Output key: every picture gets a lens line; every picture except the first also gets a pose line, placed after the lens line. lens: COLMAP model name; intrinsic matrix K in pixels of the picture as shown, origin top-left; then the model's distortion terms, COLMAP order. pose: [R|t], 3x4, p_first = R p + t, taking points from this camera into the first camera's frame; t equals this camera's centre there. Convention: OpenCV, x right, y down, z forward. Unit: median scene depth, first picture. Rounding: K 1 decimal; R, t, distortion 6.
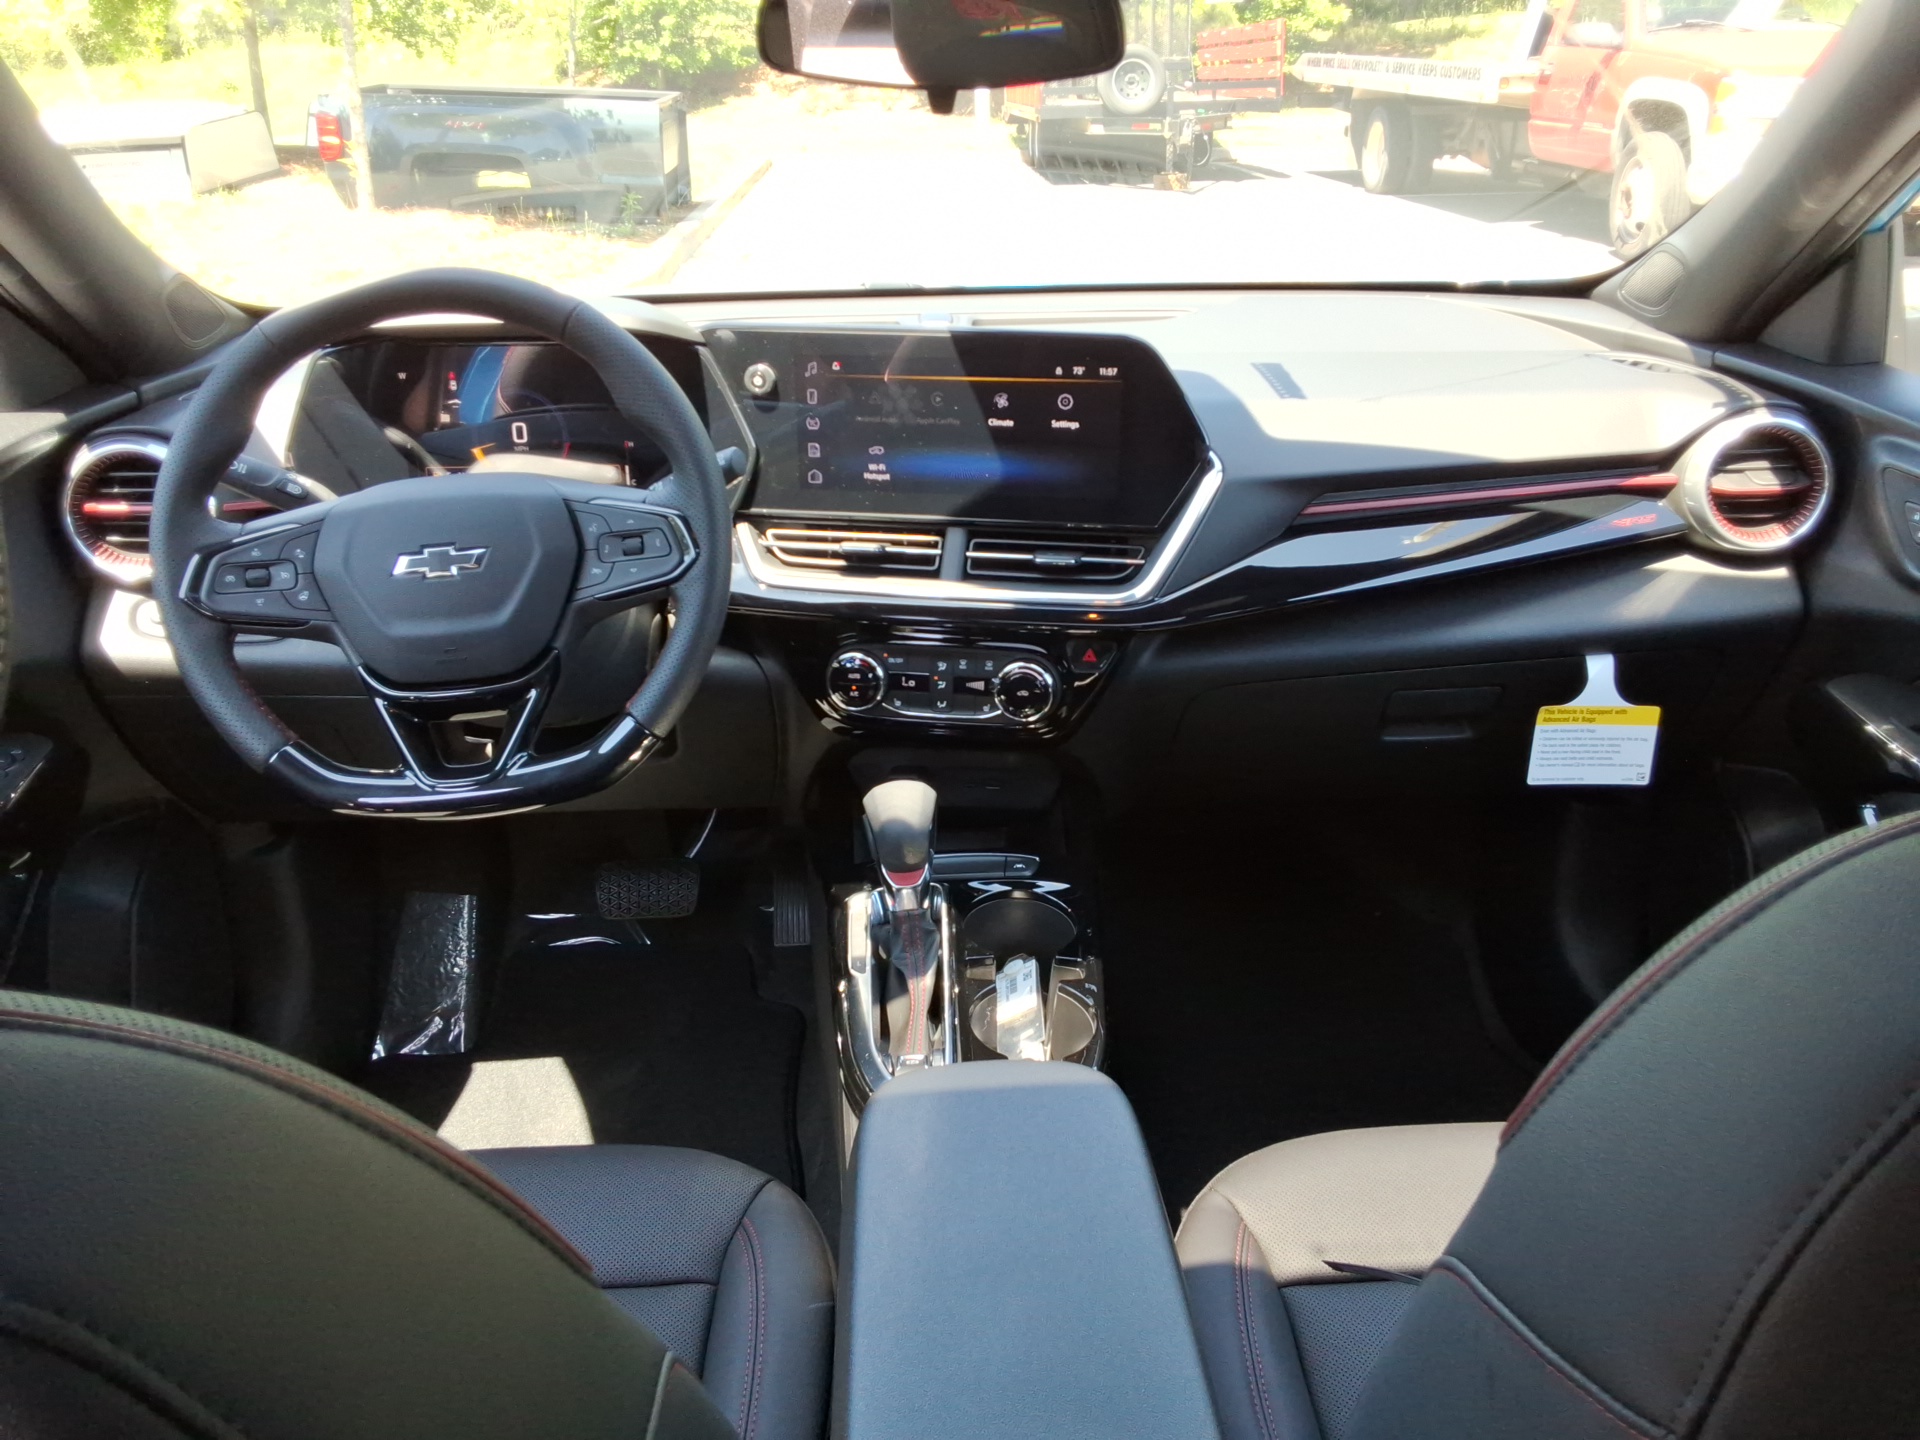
lens RADIAL K [[1554.1, 0, 984.8], [0, 1554.1, 717.9], [0, 0, 1]] dist [0.084296, -0.139109]
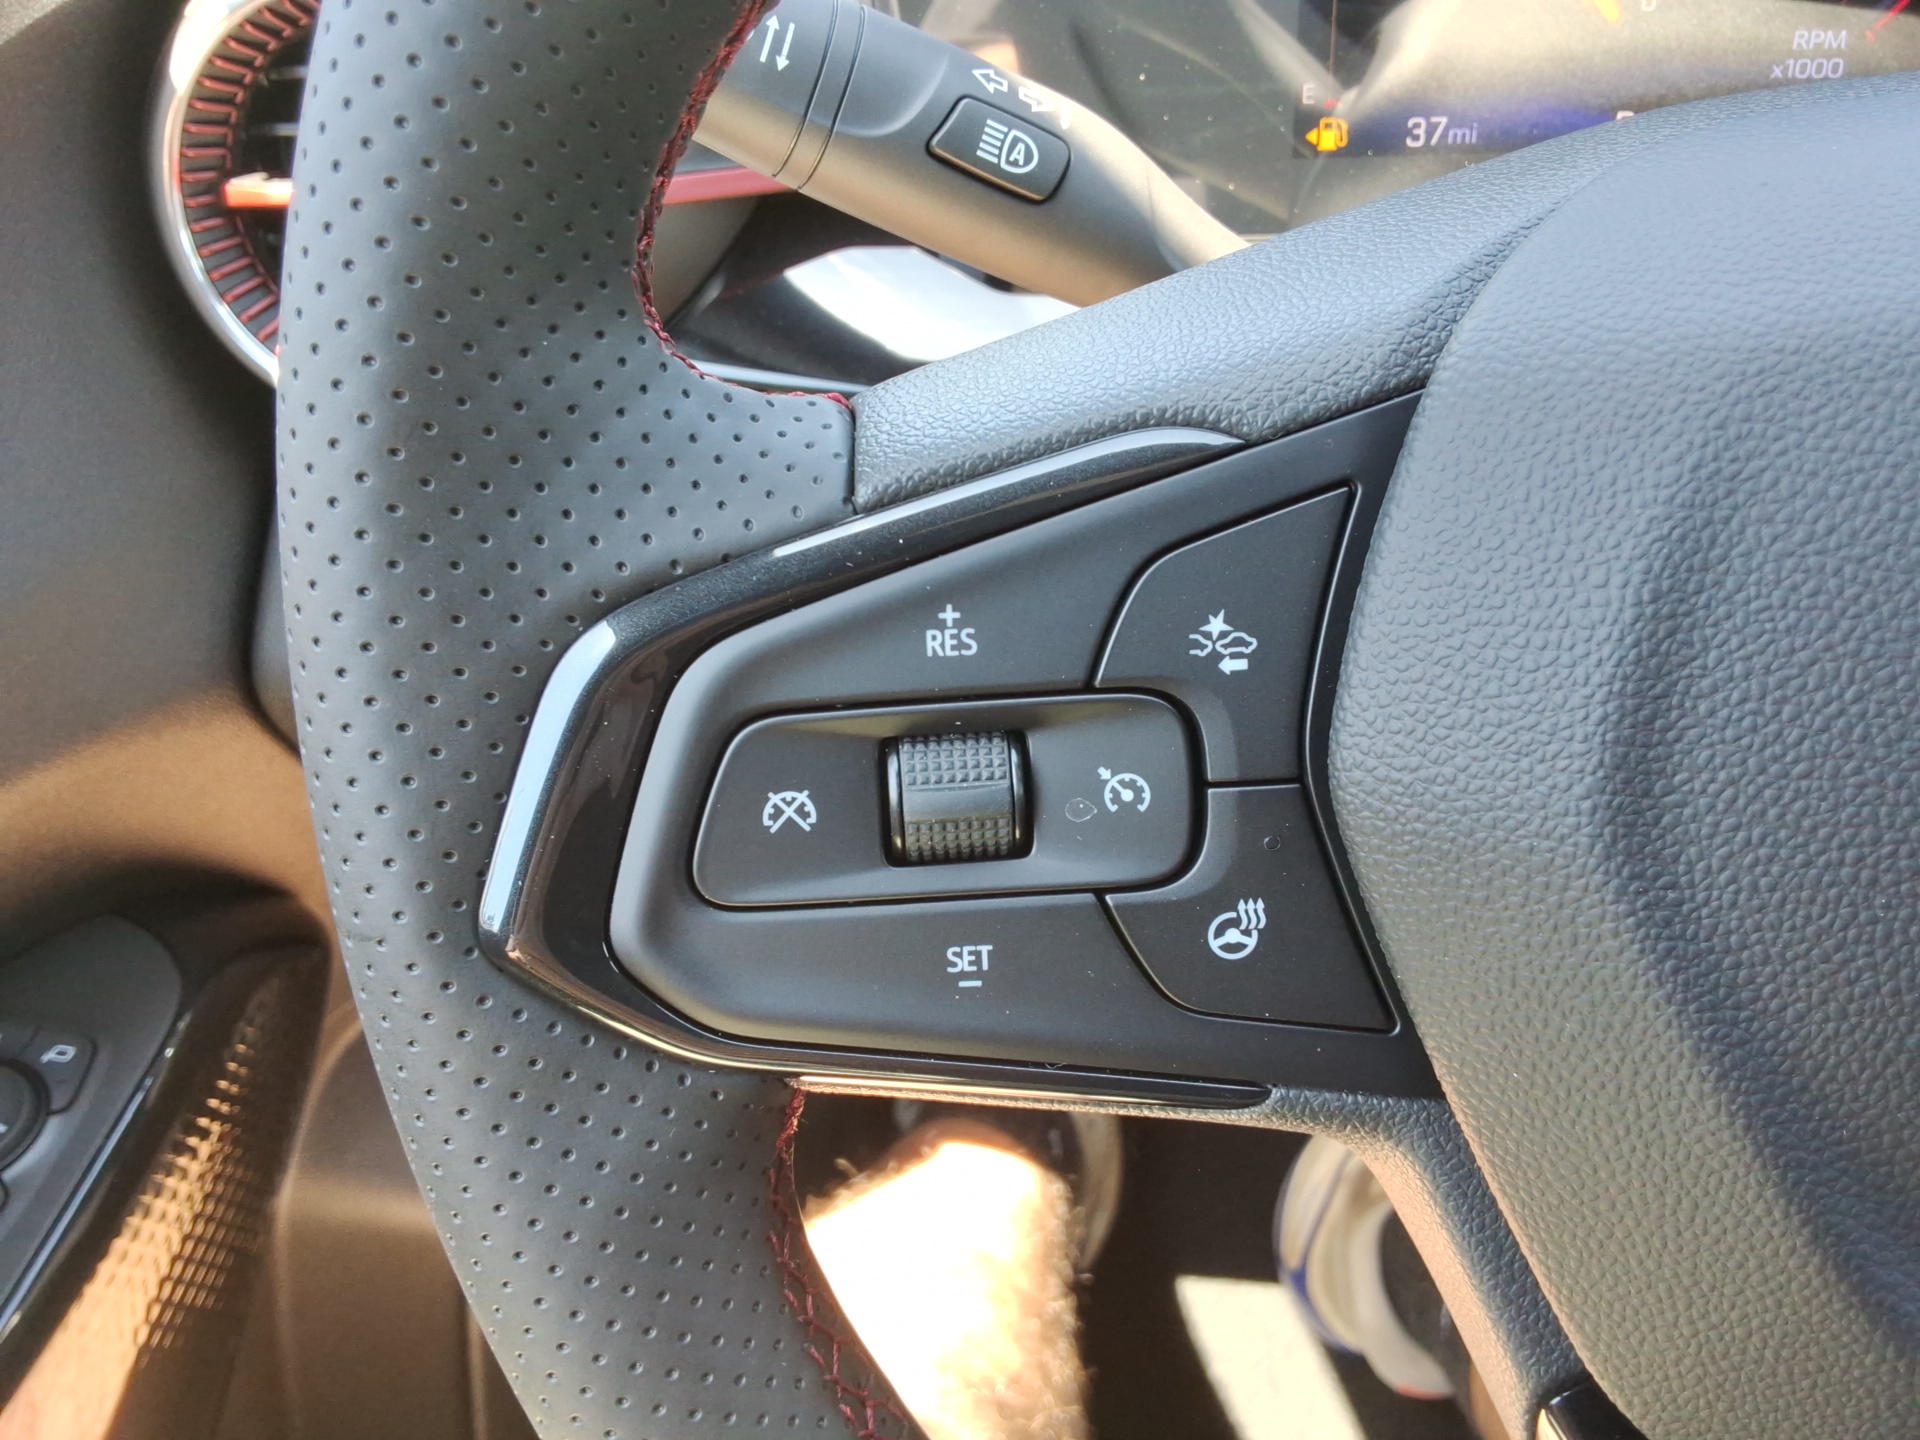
lens RADIAL K [[1554.1, 0, 984.8], [0, 1554.1, 717.9], [0, 0, 1]] dist [0.084296, -0.139109]
pose [[0.967941, 0.105834, -0.227793, -0.424917], [-0.053553, 0.973000, 0.224507, -0.129694], [0.245403, -0.205110, 0.947474, 0.857751]]
